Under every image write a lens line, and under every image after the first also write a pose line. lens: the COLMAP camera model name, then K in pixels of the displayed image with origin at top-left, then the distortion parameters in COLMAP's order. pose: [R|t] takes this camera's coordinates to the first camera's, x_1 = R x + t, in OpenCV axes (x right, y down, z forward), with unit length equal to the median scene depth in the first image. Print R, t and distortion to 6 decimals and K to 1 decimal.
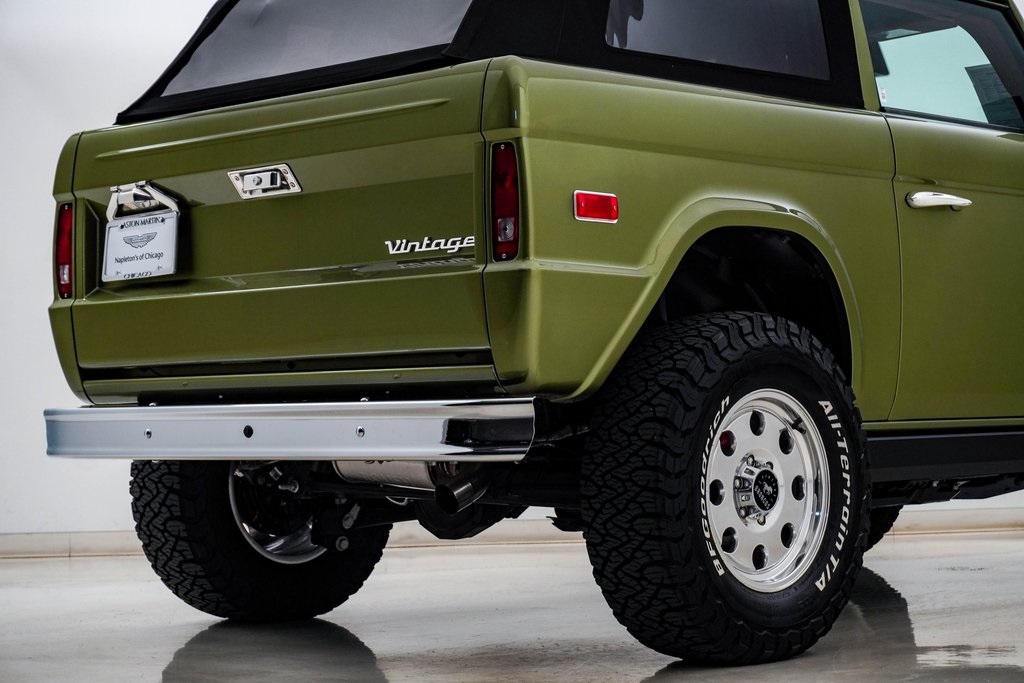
lens RADIAL K [[2176.2, 0, 508.9], [0, 2176.2, 347.8], [0, 0, 1]] dist [-0.004500, 0.351384]
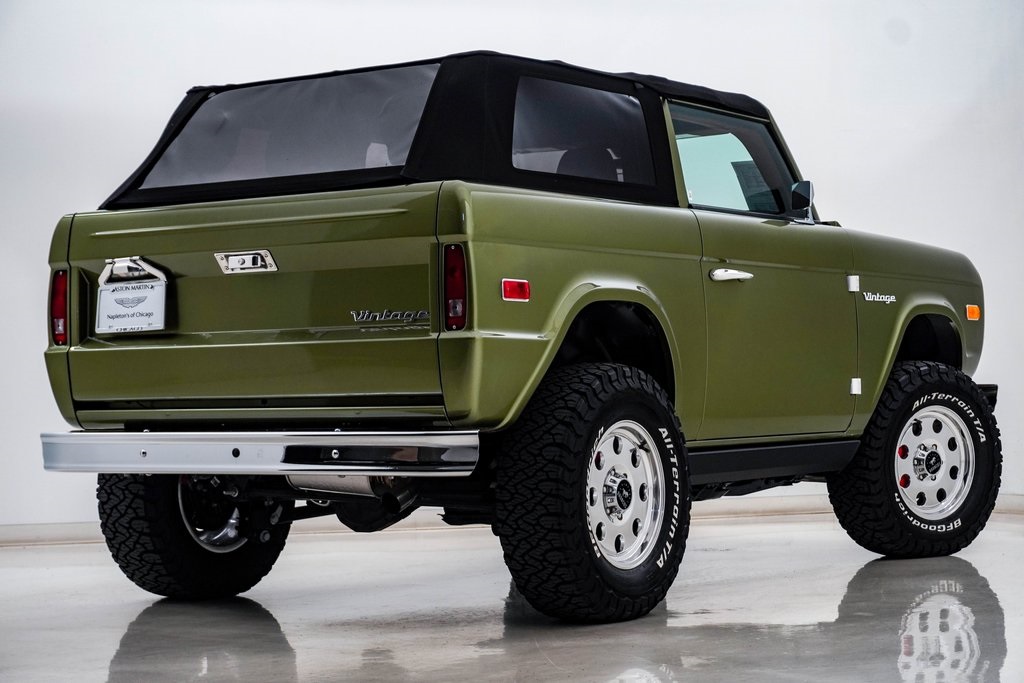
lens RADIAL K [[2176.2, 0, 508.9], [0, 2176.2, 347.8], [0, 0, 1]] dist [-0.004500, 0.351384]
pose [[0.985291, 0.003446, 0.170851, -0.189955], [-0.004742, 0.999963, 0.007175, -0.036657], [-0.170820, -0.007879, 0.985271, -0.337234]]
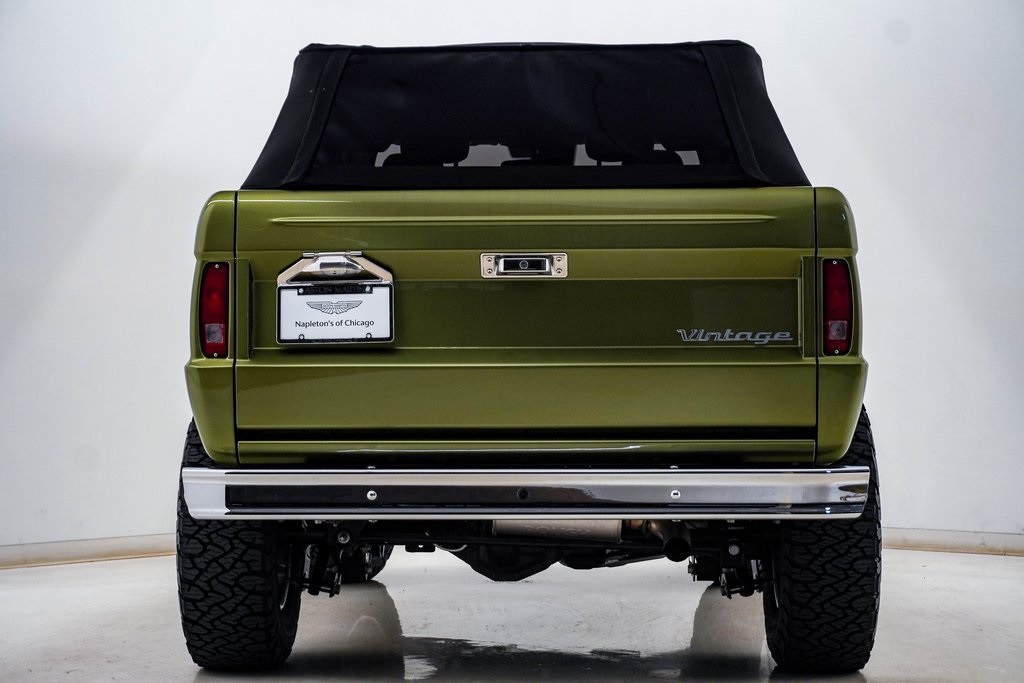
lens RADIAL K [[2176.2, 0, 508.9], [0, 2176.2, 347.8], [0, 0, 1]] dist [-0.004500, 0.351384]
pose [[0.734794, 0.024249, 0.677856, -0.907984], [-0.030048, 0.999543, -0.003184, -0.032713], [-0.677624, -0.018029, 0.735188, 0.207815]]
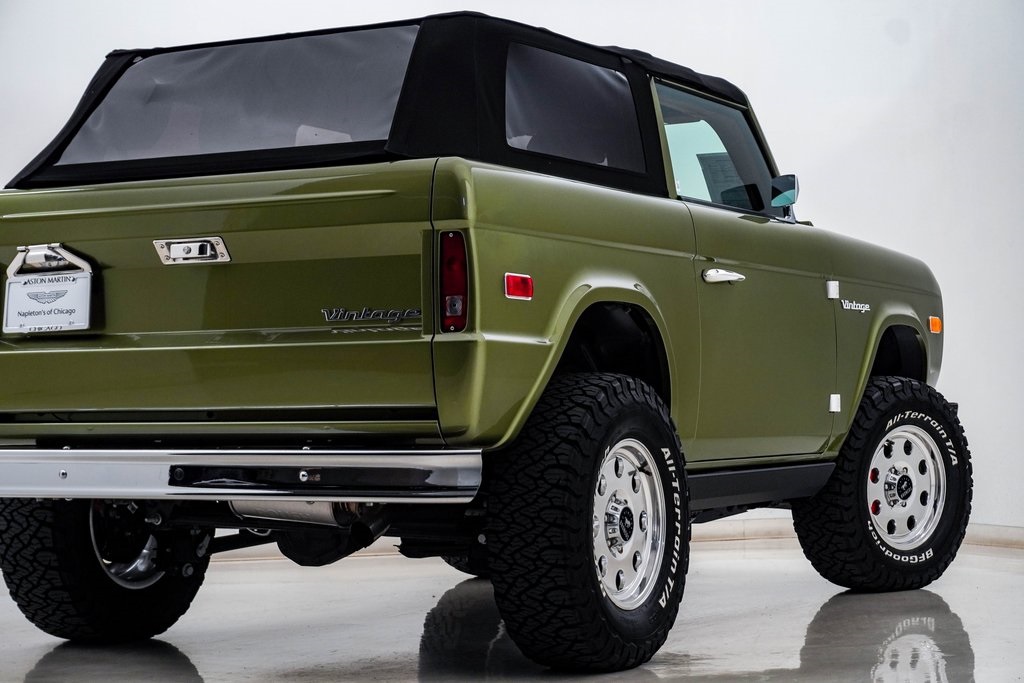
lens RADIAL K [[2176.2, 0, 508.9], [0, 2176.2, 347.8], [0, 0, 1]] dist [-0.004500, 0.351384]
pose [[0.963082, 0.014846, 0.268800, -0.269475], [-0.014578, 0.999889, -0.002994, -0.026766], [-0.268814, -0.001035, 0.963191, -0.129881]]
